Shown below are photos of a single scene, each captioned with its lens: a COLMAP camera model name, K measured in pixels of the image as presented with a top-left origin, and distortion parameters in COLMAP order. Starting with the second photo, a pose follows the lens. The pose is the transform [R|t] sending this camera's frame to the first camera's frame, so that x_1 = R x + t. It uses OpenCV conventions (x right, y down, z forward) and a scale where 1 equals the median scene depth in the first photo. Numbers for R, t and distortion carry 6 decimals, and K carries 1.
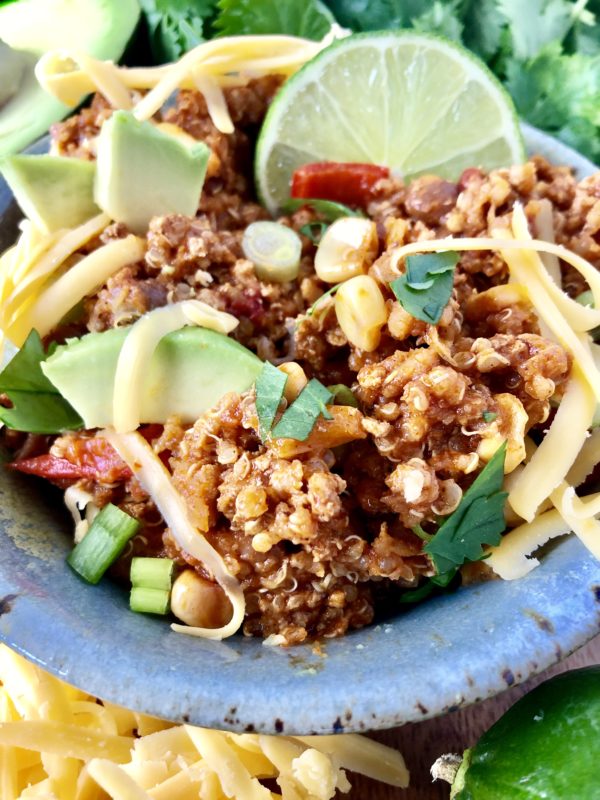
lens RADIAL K [[644.8, 0, 300.7], [0, 644.8, 401.1], [0, 0, 1]] dist [0.061797, -0.040006]
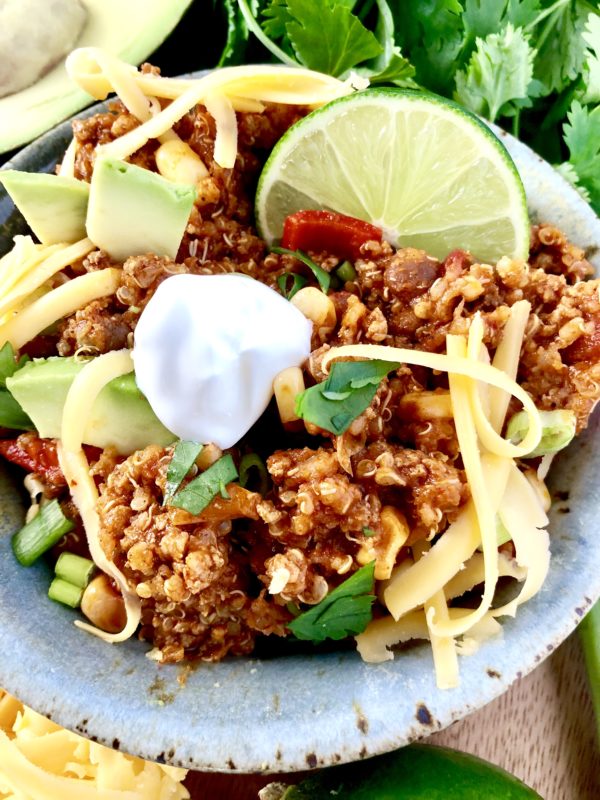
lens RADIAL K [[644.8, 0, 296.0], [0, 644.8, 397.8], [0, 0, 1]] dist [0.061797, -0.040006]
pose [[0.965095, 0.226775, -0.131012, 0.246567], [-0.198153, 0.959360, 0.200909, -0.356455], [0.171248, -0.167935, 0.970810, -0.025736]]
